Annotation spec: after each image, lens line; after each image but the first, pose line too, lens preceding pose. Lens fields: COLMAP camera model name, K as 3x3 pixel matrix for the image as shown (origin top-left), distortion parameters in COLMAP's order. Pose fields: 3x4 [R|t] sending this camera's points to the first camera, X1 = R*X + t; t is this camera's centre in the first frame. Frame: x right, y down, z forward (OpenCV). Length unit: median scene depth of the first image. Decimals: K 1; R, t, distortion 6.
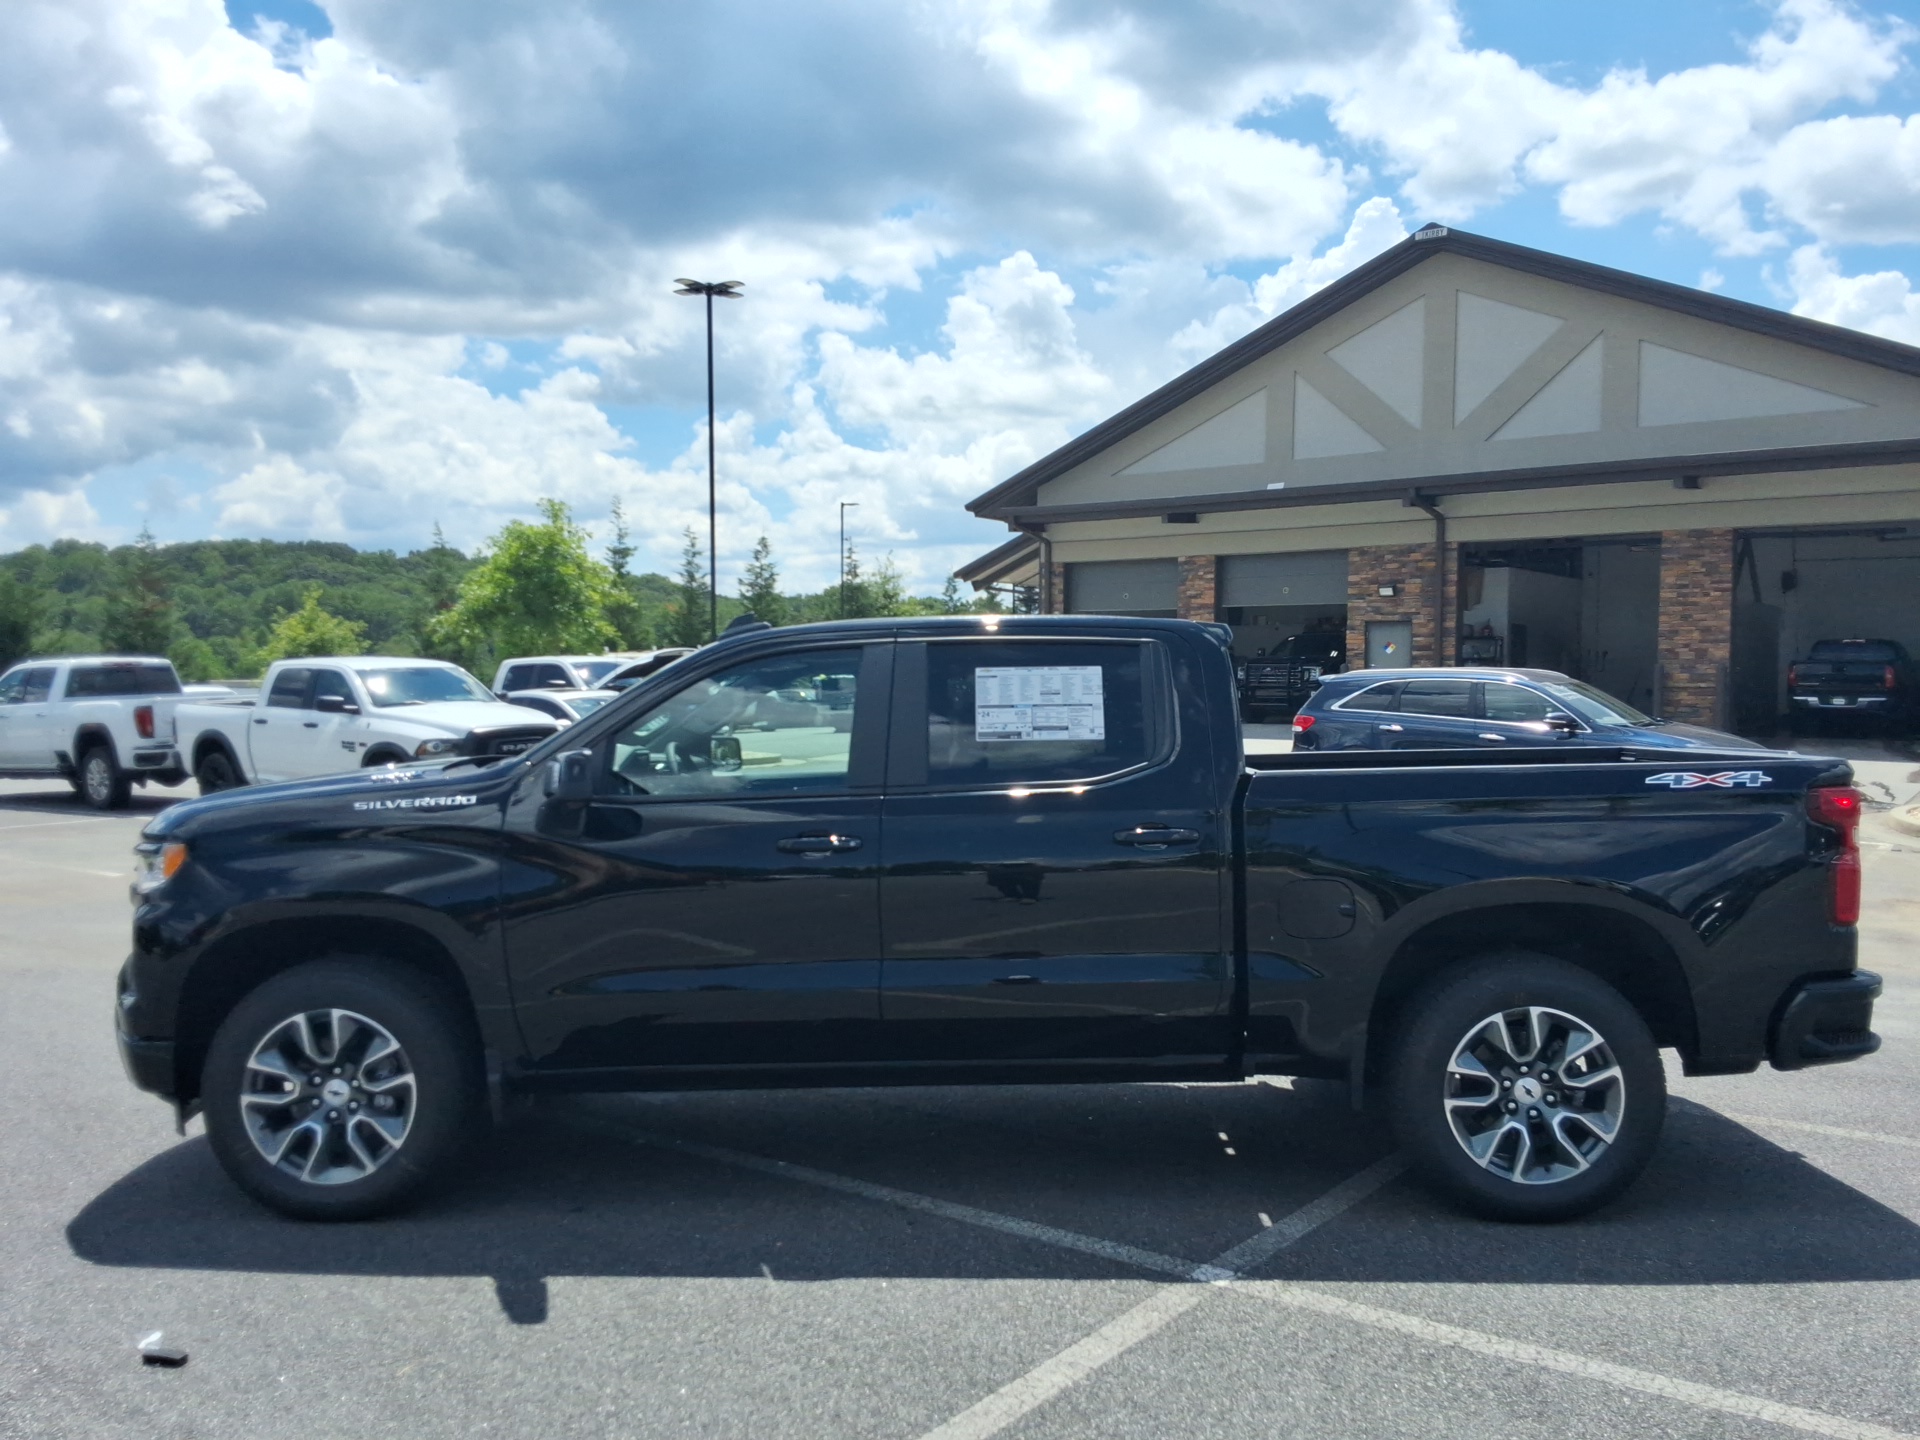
lens RADIAL K [[1548.6, 0, 955.0], [0, 1548.6, 720.8], [0, 0, 1]] dist [0.103219, -0.162483]
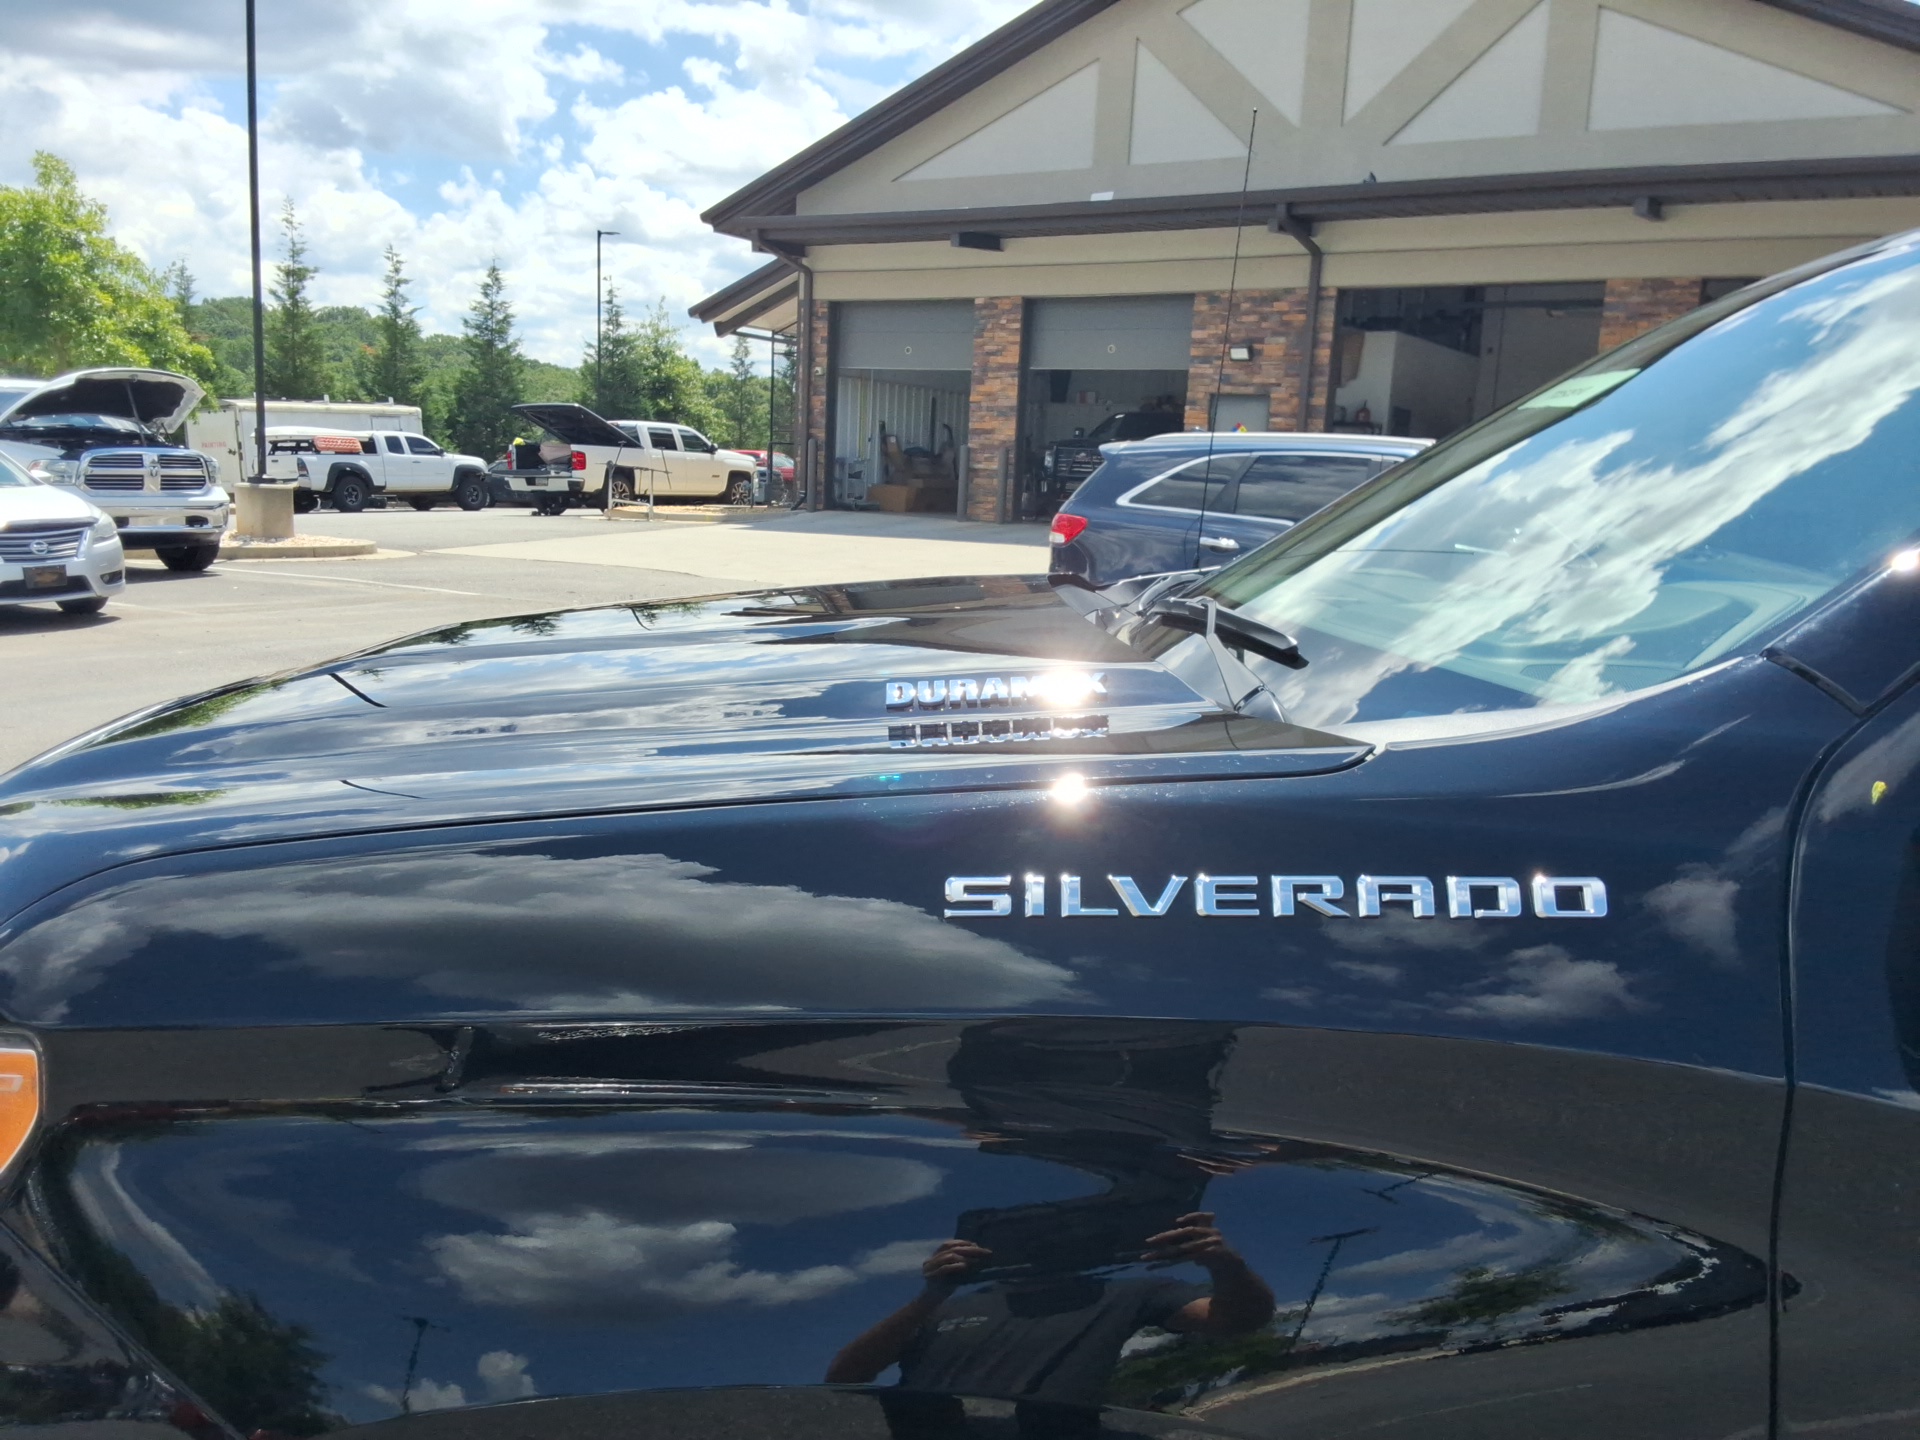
lens RADIAL K [[1548.6, 0, 938.5], [0, 1548.6, 746.9], [0, 0, 1]] dist [0.103219, -0.162483]
pose [[0.996006, 0.023374, 0.086167, 0.074584], [-0.035919, 0.988476, 0.147053, -0.000654], [-0.081737, -0.149561, 0.985368, 0.251730]]
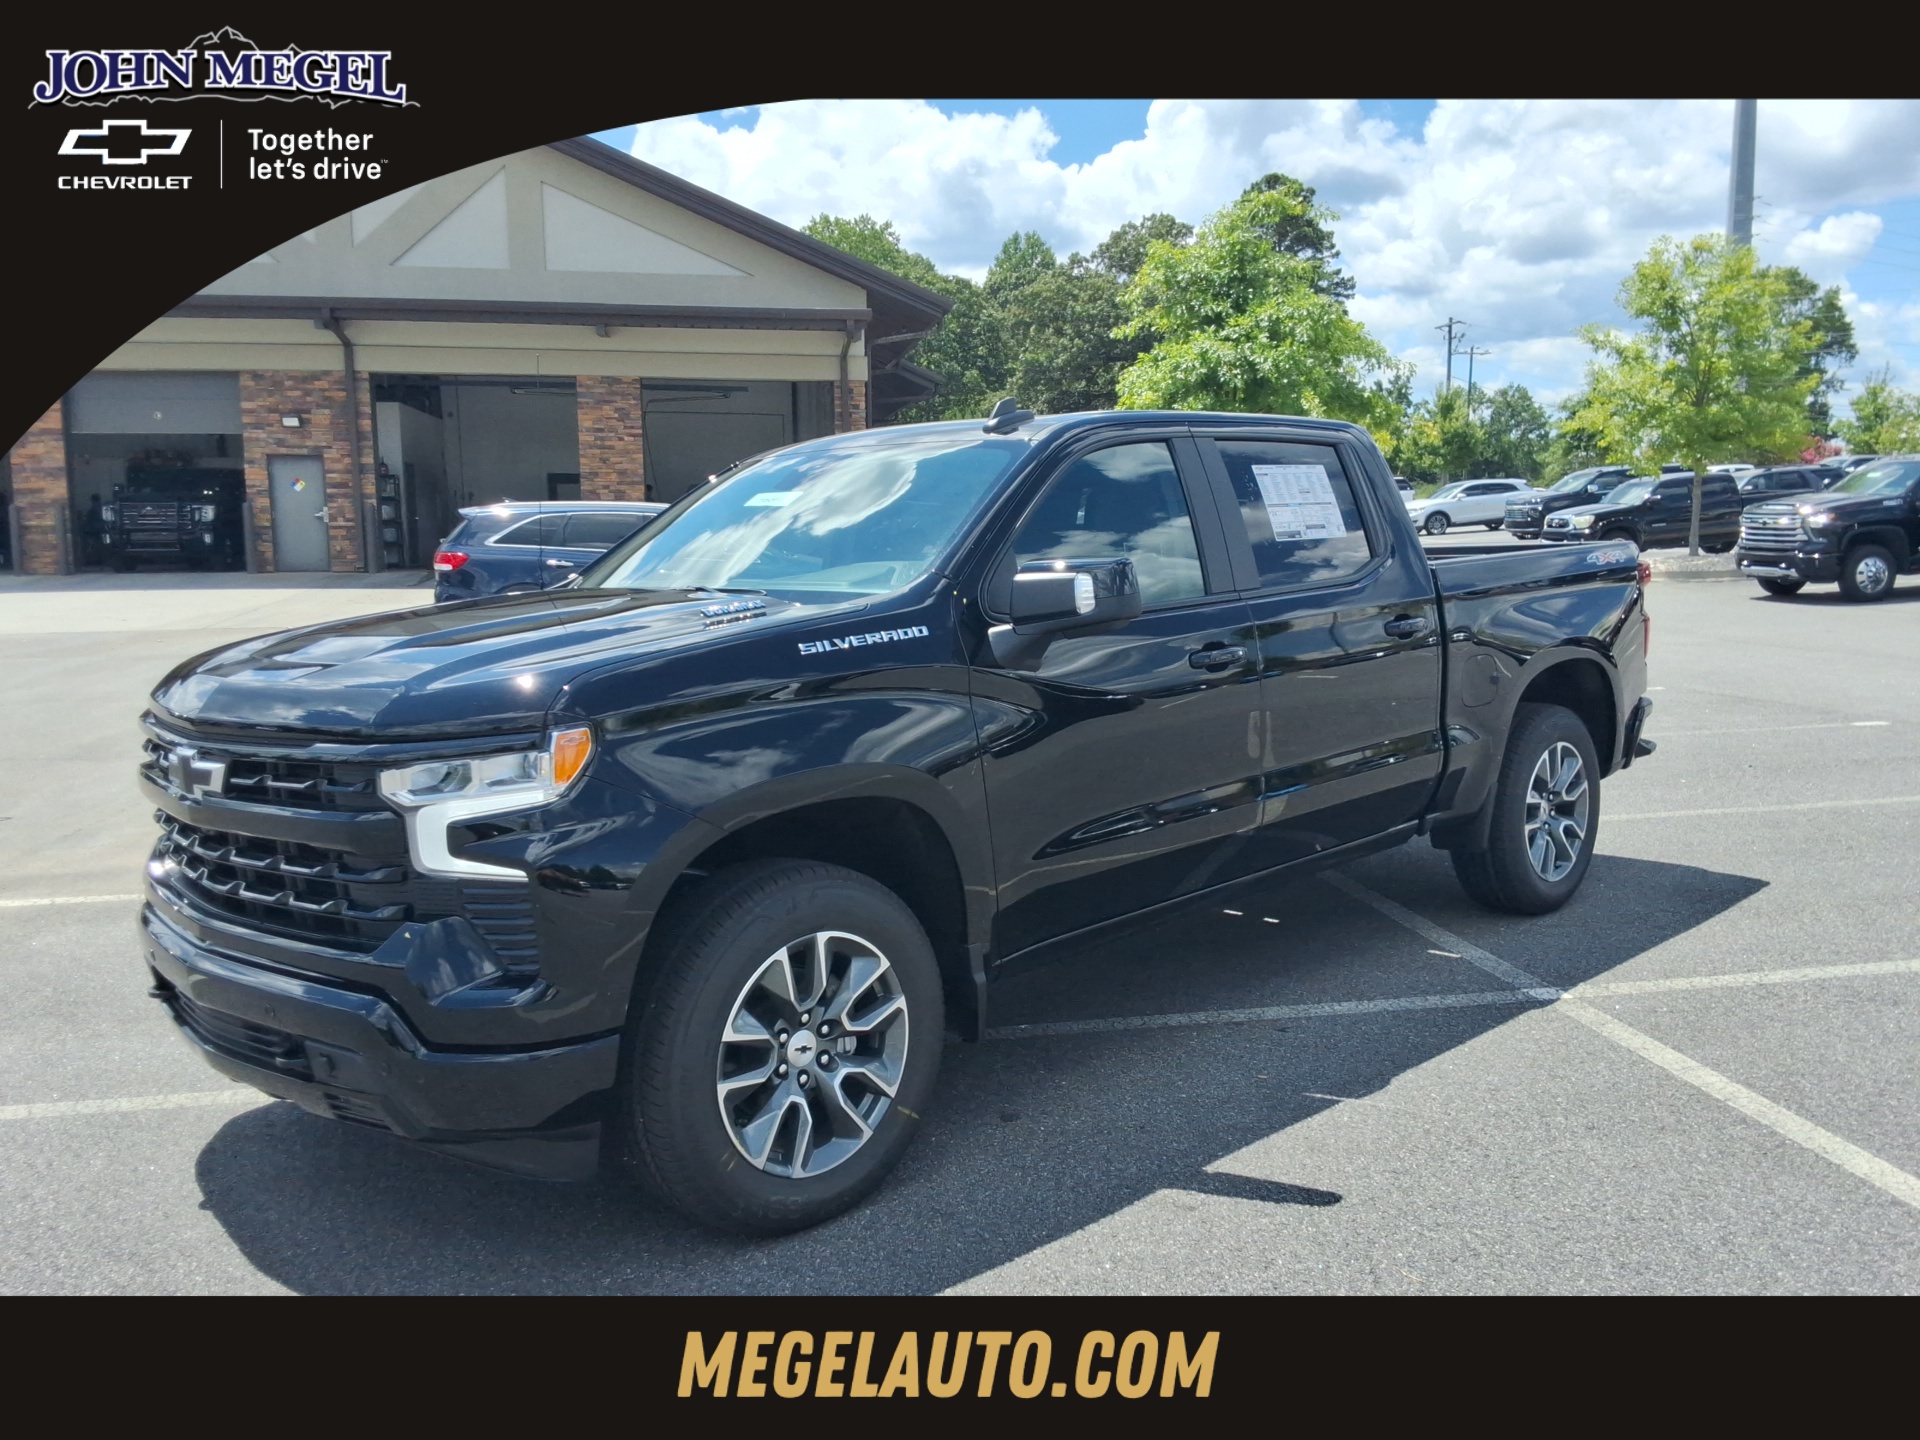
lens RADIAL K [[1548.6, 0, 966.9], [0, 1548.6, 729.1], [0, 0, 1]] dist [0.103219, -0.162483]
pose [[0.687665, -0.102669, 0.718732, -0.138276], [0.029066, 0.993050, 0.114045, 0.002165], [-0.725446, -0.057534, 0.685870, 0.077136]]
